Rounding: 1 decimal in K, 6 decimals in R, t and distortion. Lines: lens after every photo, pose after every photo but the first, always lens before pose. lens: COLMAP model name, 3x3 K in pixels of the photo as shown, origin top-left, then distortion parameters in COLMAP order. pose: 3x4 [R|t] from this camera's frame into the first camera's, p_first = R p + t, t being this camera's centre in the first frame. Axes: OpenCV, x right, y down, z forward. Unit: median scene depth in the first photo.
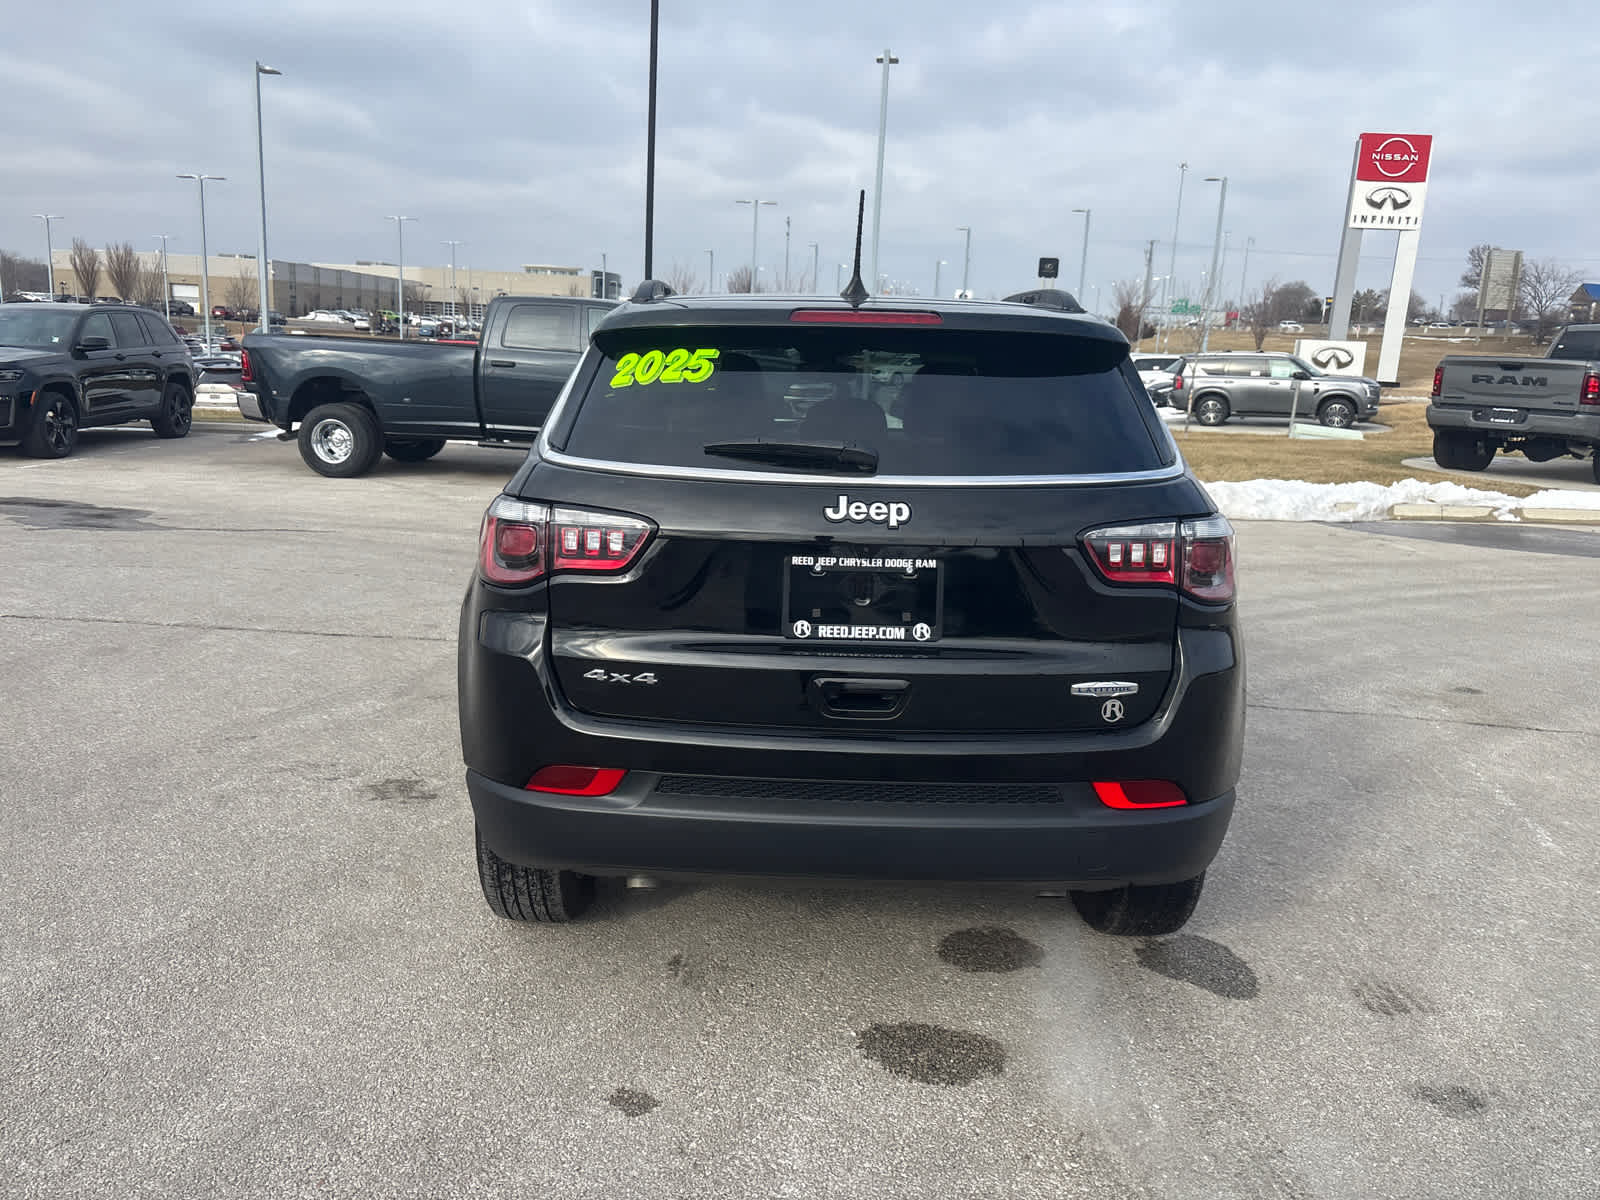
lens RADIAL K [[1212.5, 0, 779.0], [0, 1212.5, 596.4], [0, 0, 1]] dist [0.037701, -0.033945]
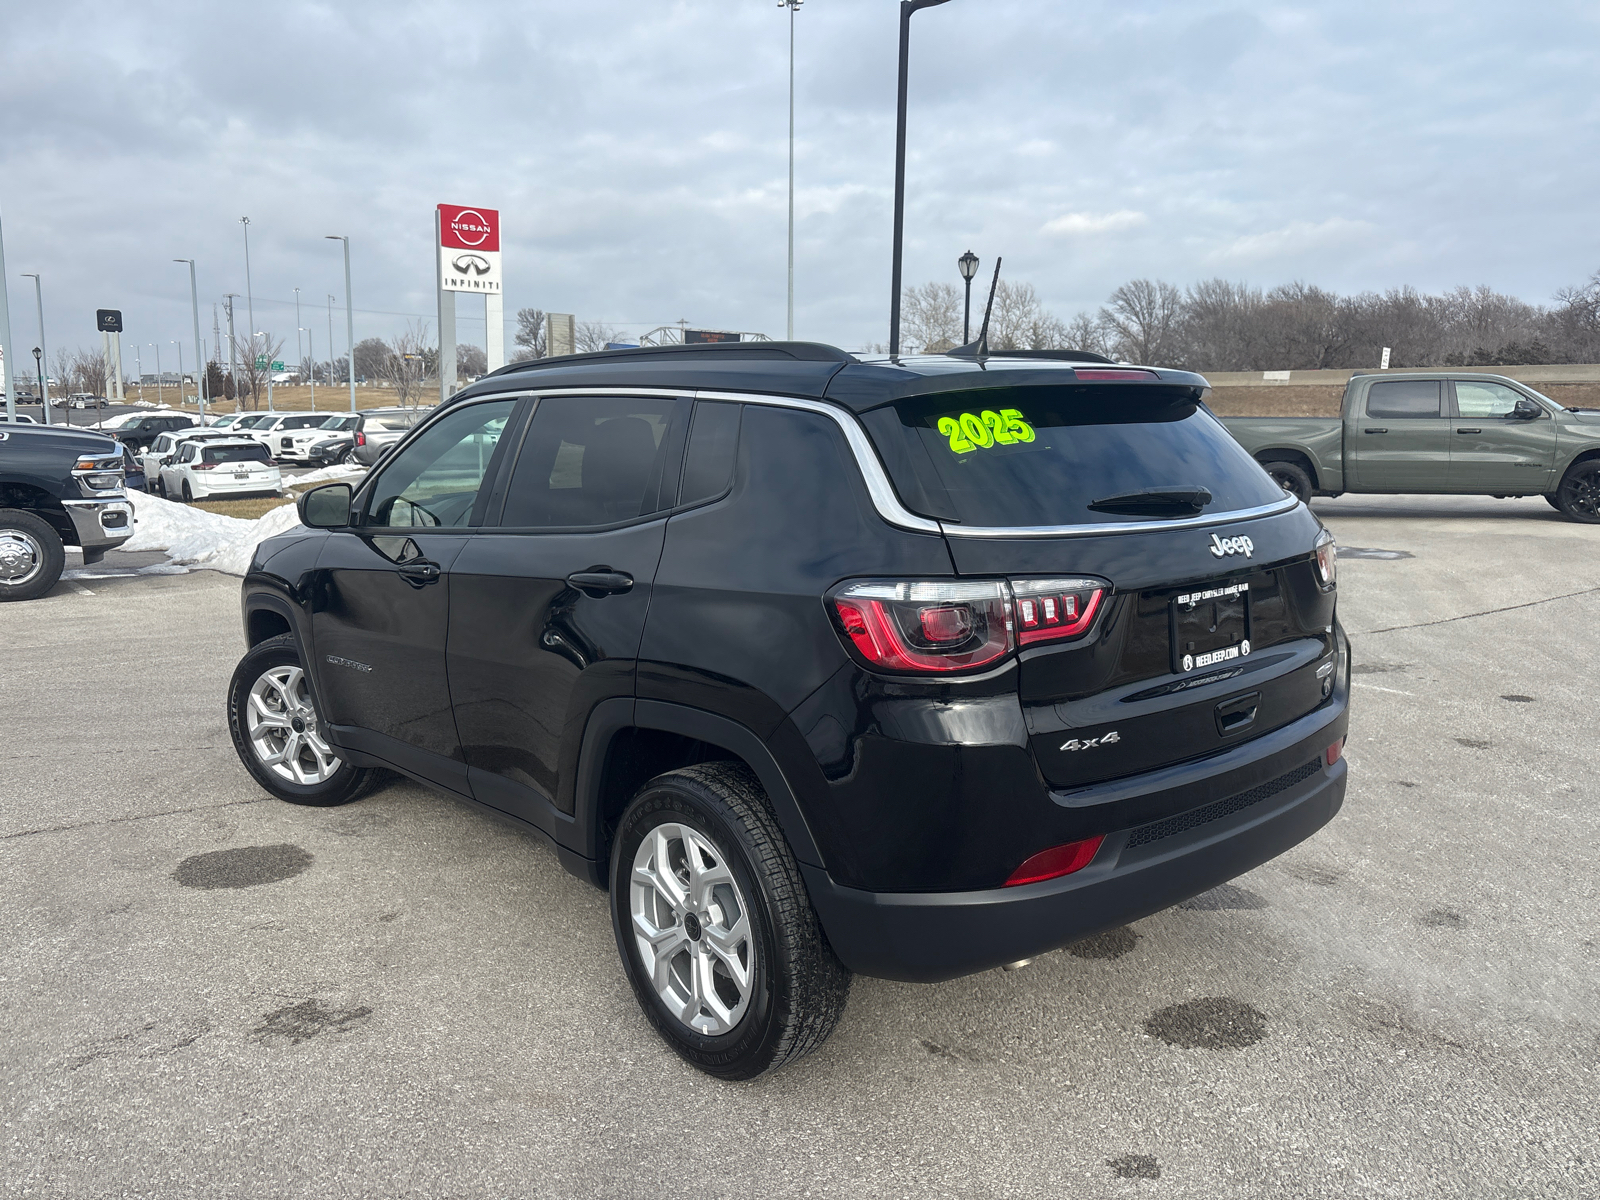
lens RADIAL K [[1212.5, 0, 784.2], [0, 1212.5, 602.2], [0, 0, 1]] dist [0.037701, -0.033945]
pose [[0.756096, -0.135652, 0.640247, -0.848781], [0.160738, 0.986809, 0.019257, -0.094567], [-0.634414, 0.088352, 0.767927, 0.357025]]
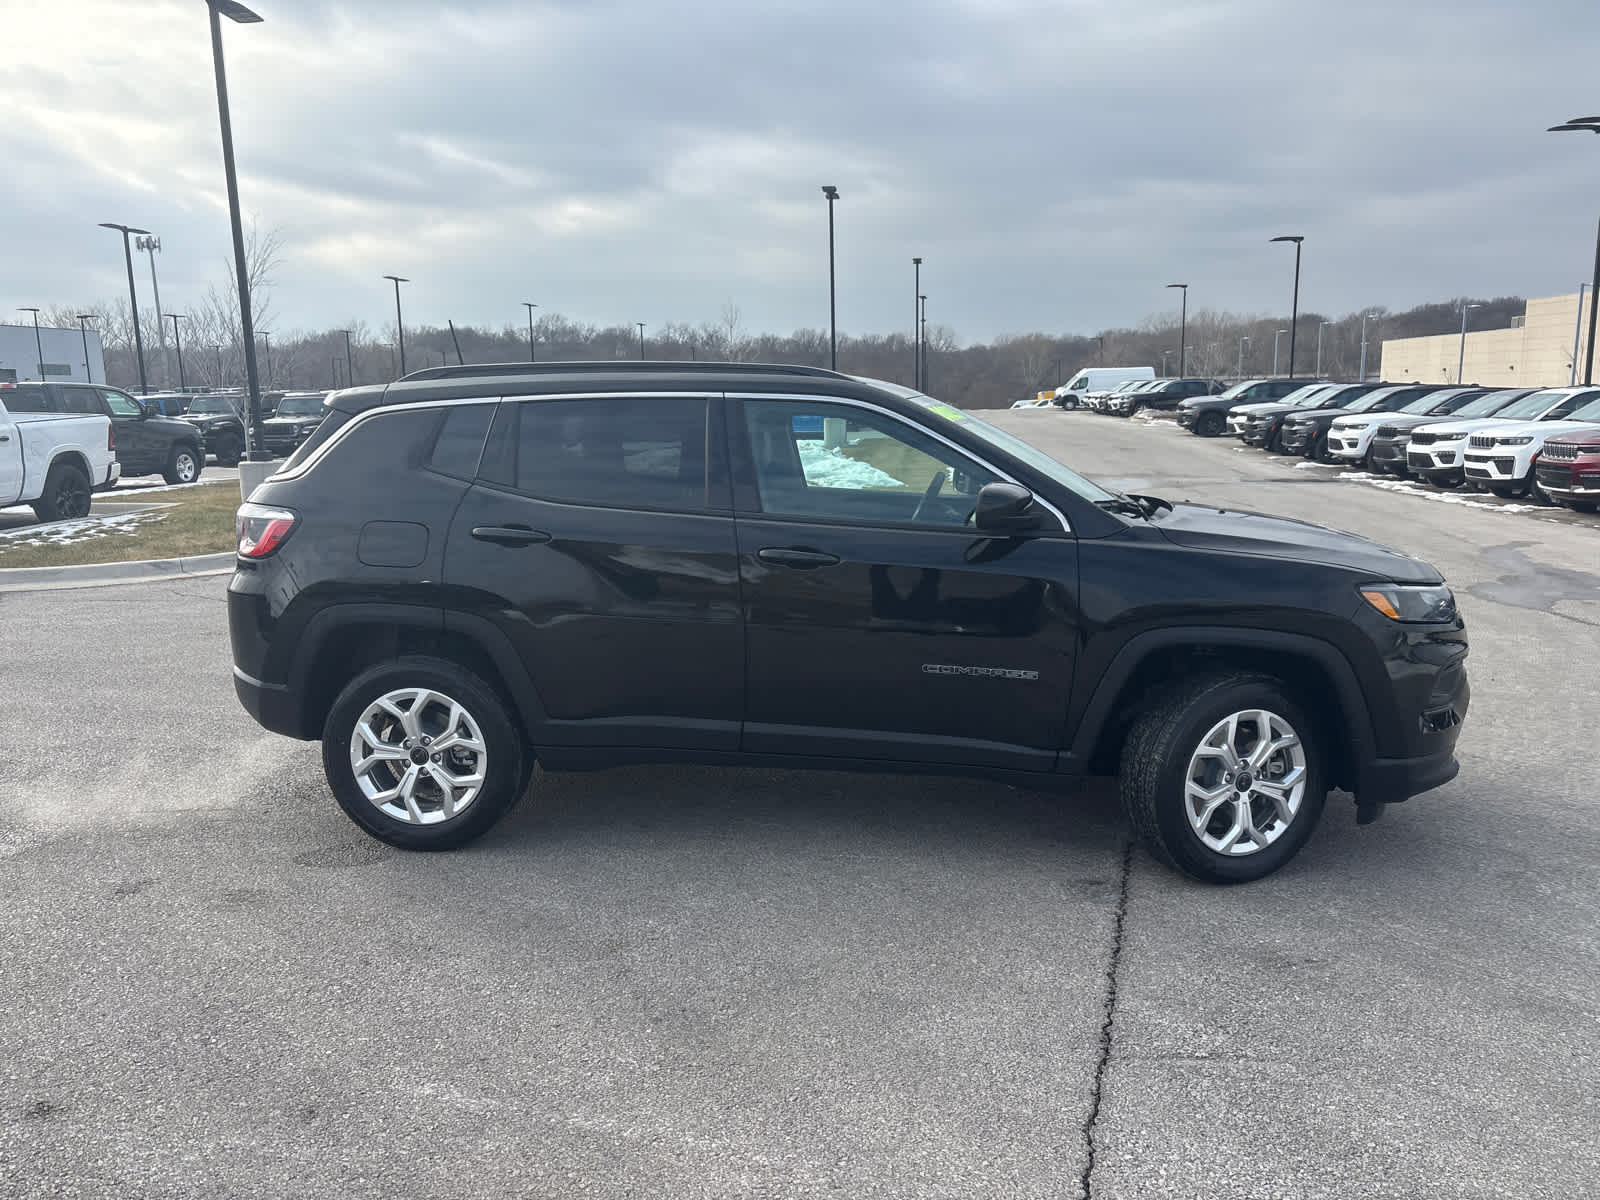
lens RADIAL K [[1212.5, 0, 791.5], [0, 1212.5, 601.0], [0, 0, 1]] dist [0.037701, -0.033945]
pose [[-0.094450, 0.126510, -0.987459, 1.883395], [-0.196671, 0.969973, 0.143081, -0.311291], [0.975910, 0.207719, -0.066733, 1.777870]]
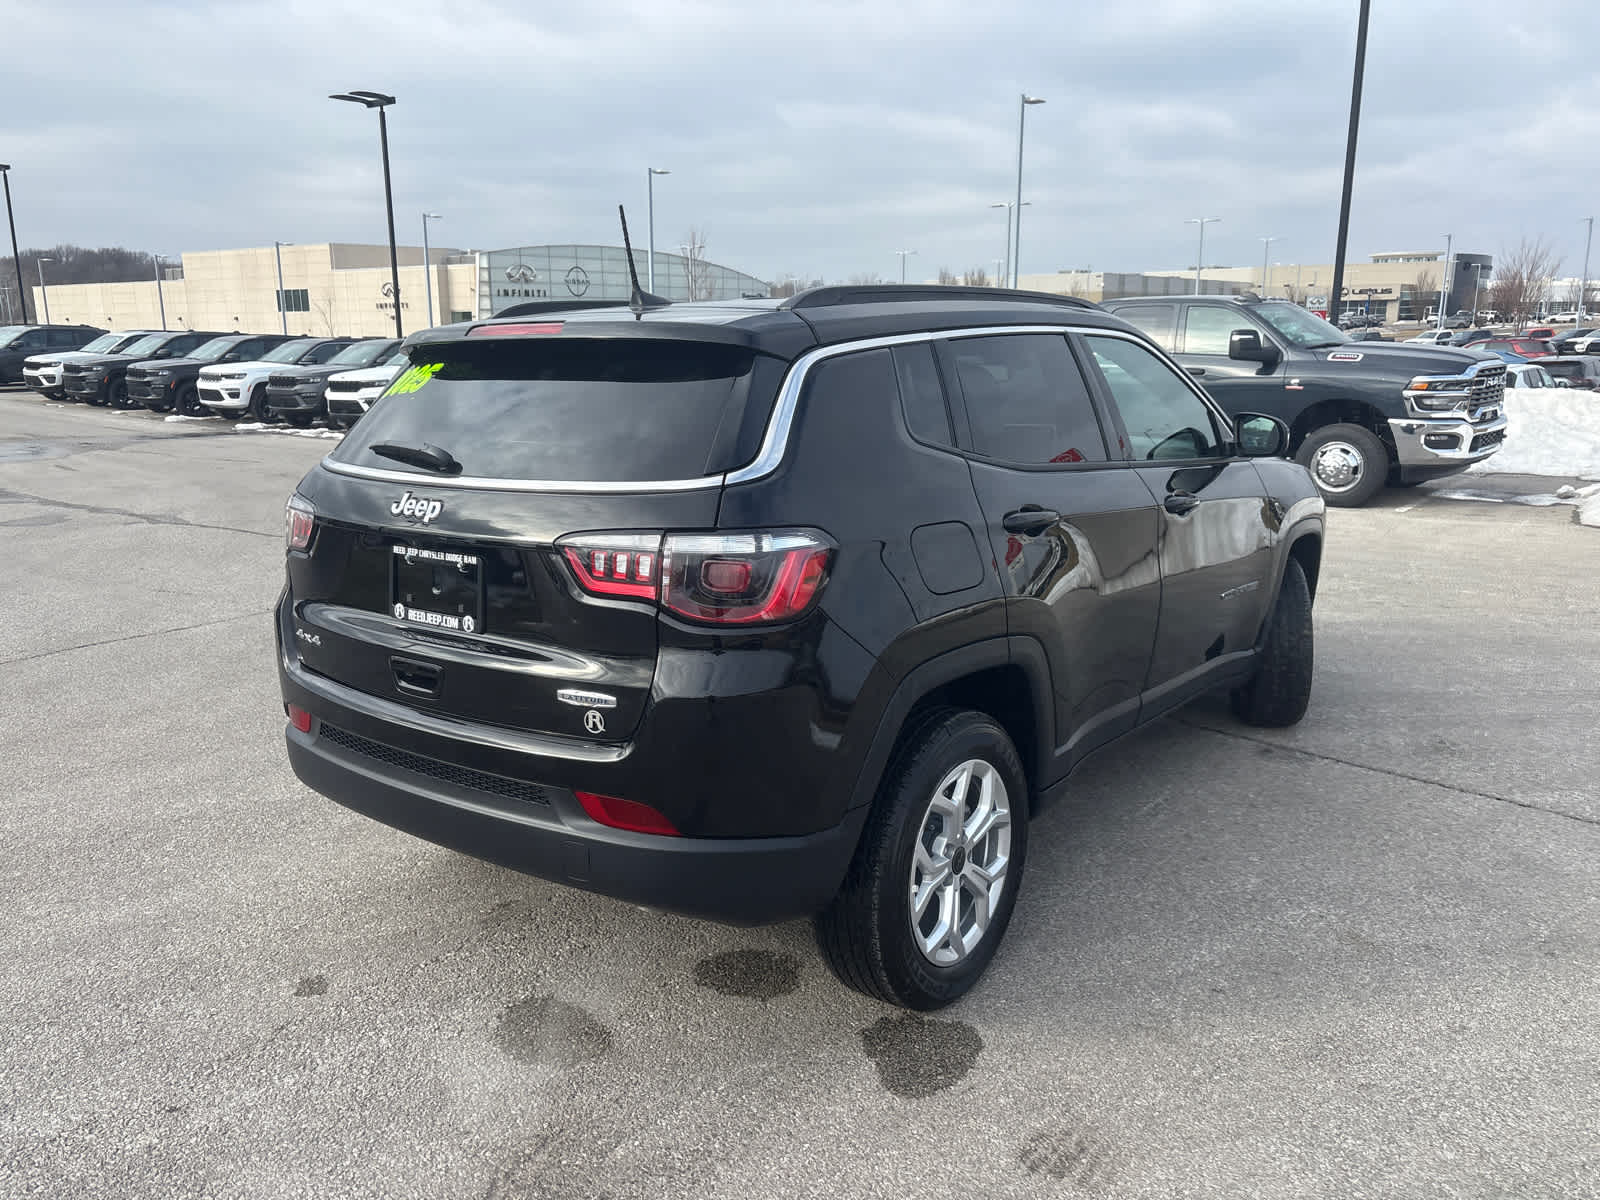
lens RADIAL K [[1212.5, 0, 777.7], [0, 1212.5, 597.8], [0, 0, 1]] dist [0.037701, -0.033945]
pose [[0.793158, 0.083028, -0.603329, 0.892289], [-0.084752, 0.996072, 0.025658, -0.039980], [0.603090, 0.030782, 0.797079, 0.278381]]
